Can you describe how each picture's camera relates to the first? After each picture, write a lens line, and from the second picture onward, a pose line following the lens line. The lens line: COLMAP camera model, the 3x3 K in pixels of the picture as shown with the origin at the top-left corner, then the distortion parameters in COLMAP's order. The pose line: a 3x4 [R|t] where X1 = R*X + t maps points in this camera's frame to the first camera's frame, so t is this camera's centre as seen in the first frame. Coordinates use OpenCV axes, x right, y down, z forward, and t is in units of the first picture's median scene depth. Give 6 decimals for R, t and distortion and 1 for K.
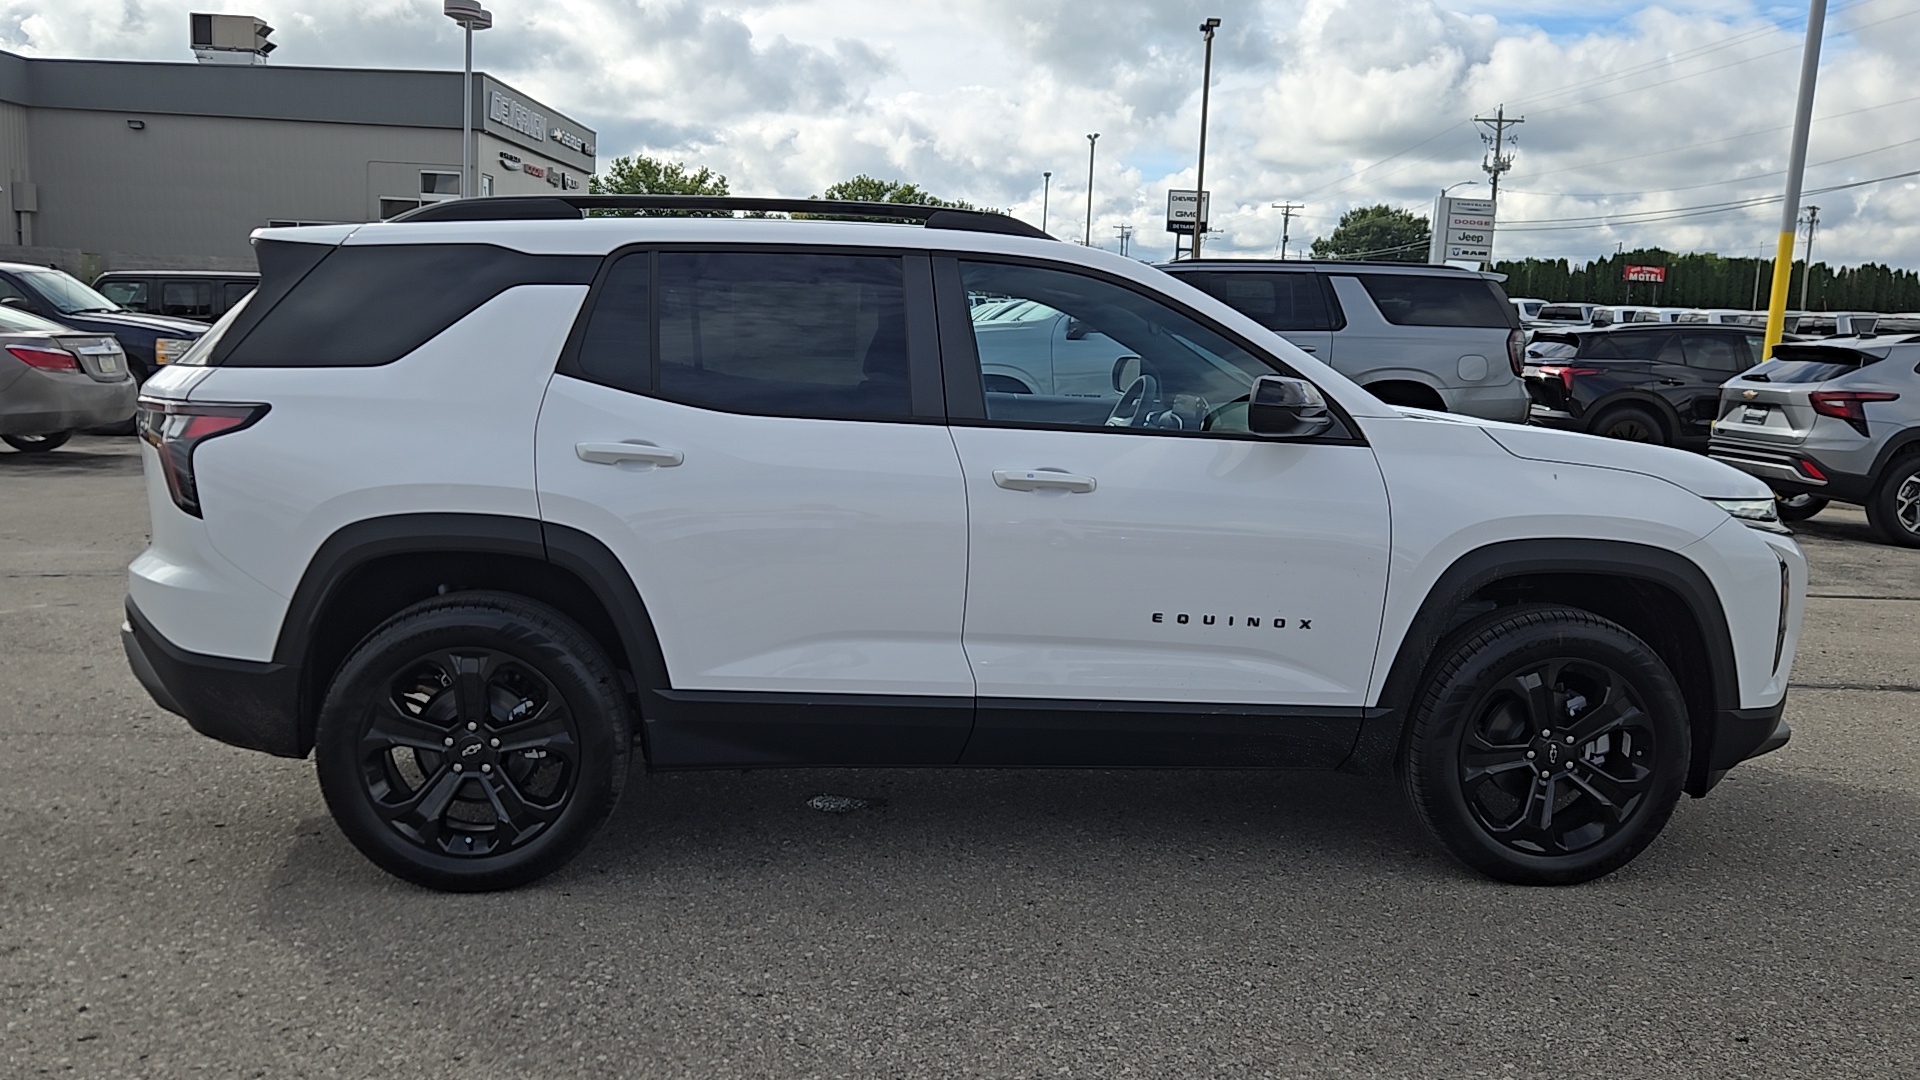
lens RADIAL K [[1607.7, 0, 962.2], [0, 1607.7, 536.1], [0, 0, 1]] dist [0.005463, 0.000671]
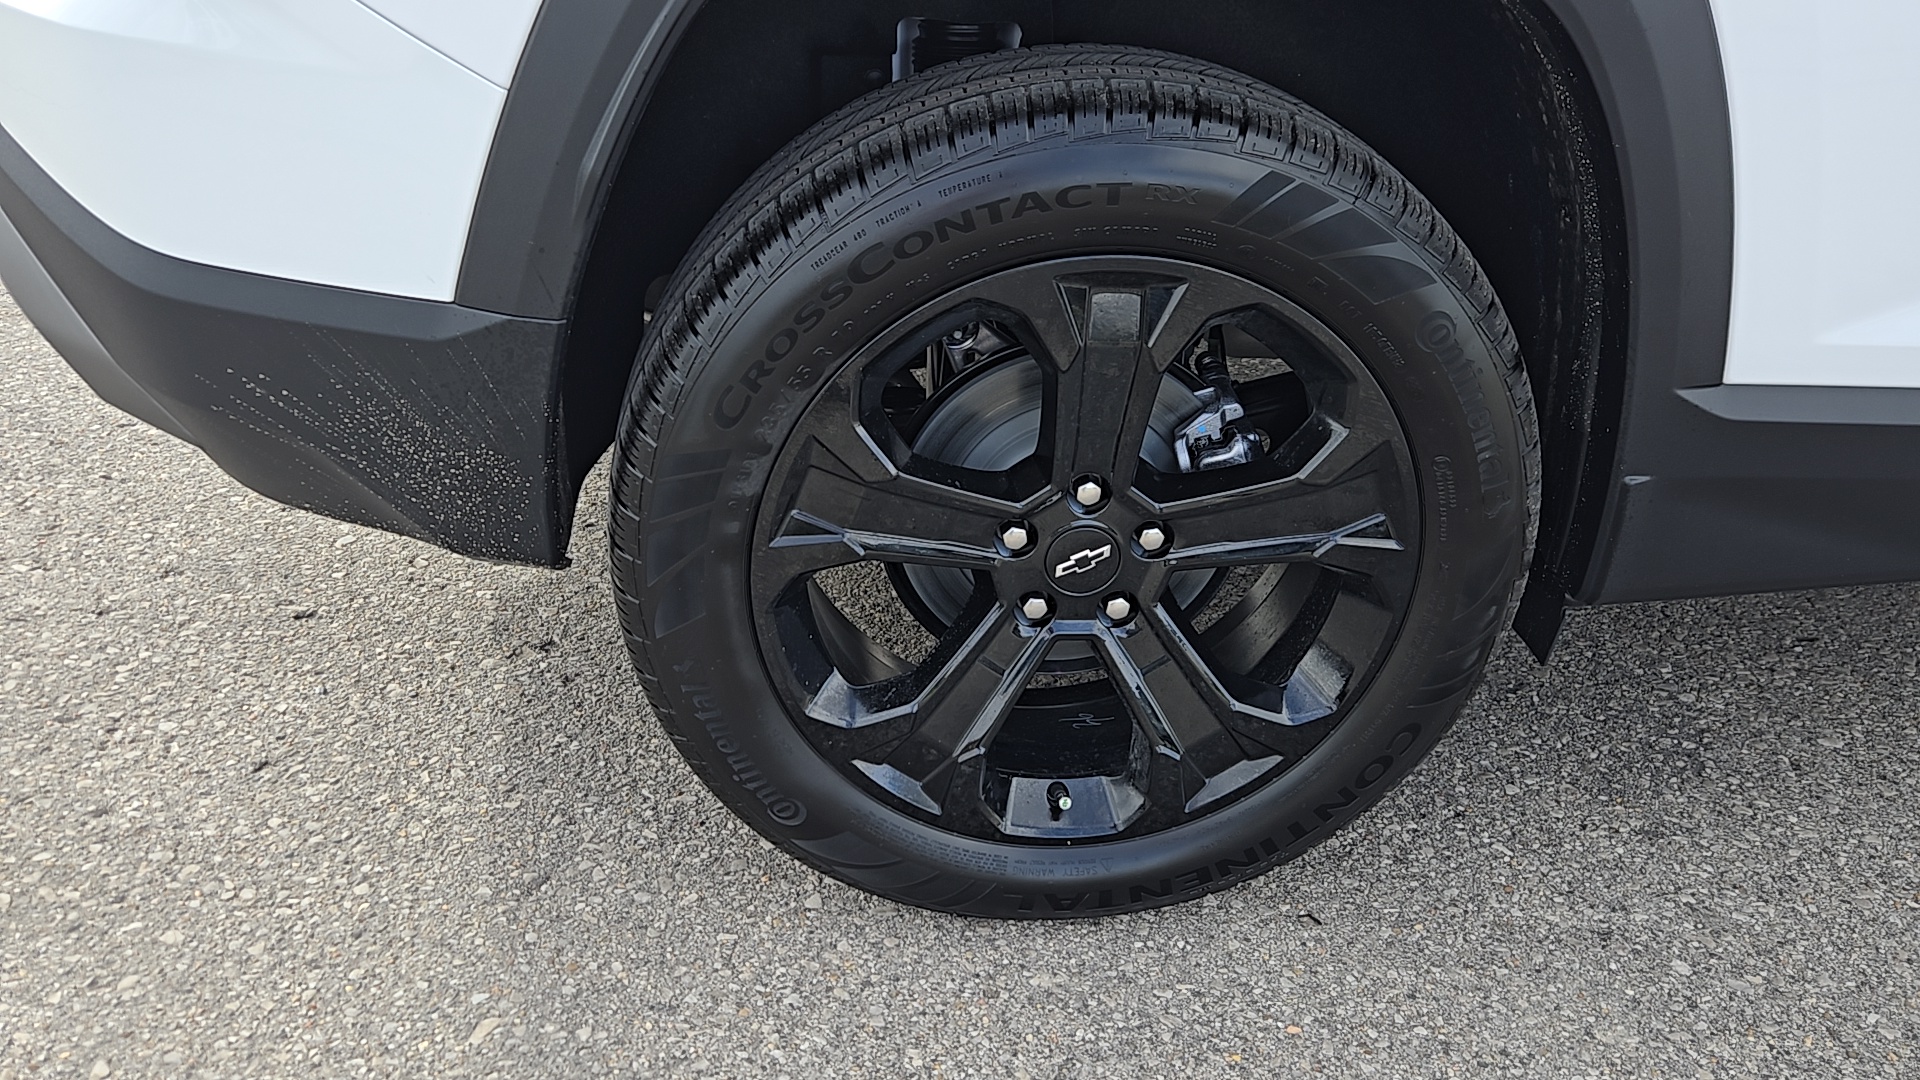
lens RADIAL K [[1607.7, 0, 958.0], [0, 1607.7, 548.2], [0, 0, 1]] dist [0.005463, 0.000671]
pose [[0.999938, 0.010267, 0.004341, -0.331556], [-0.011141, 0.933190, 0.359212, 0.013318], [-0.000363, -0.359238, 0.933246, 0.695446]]
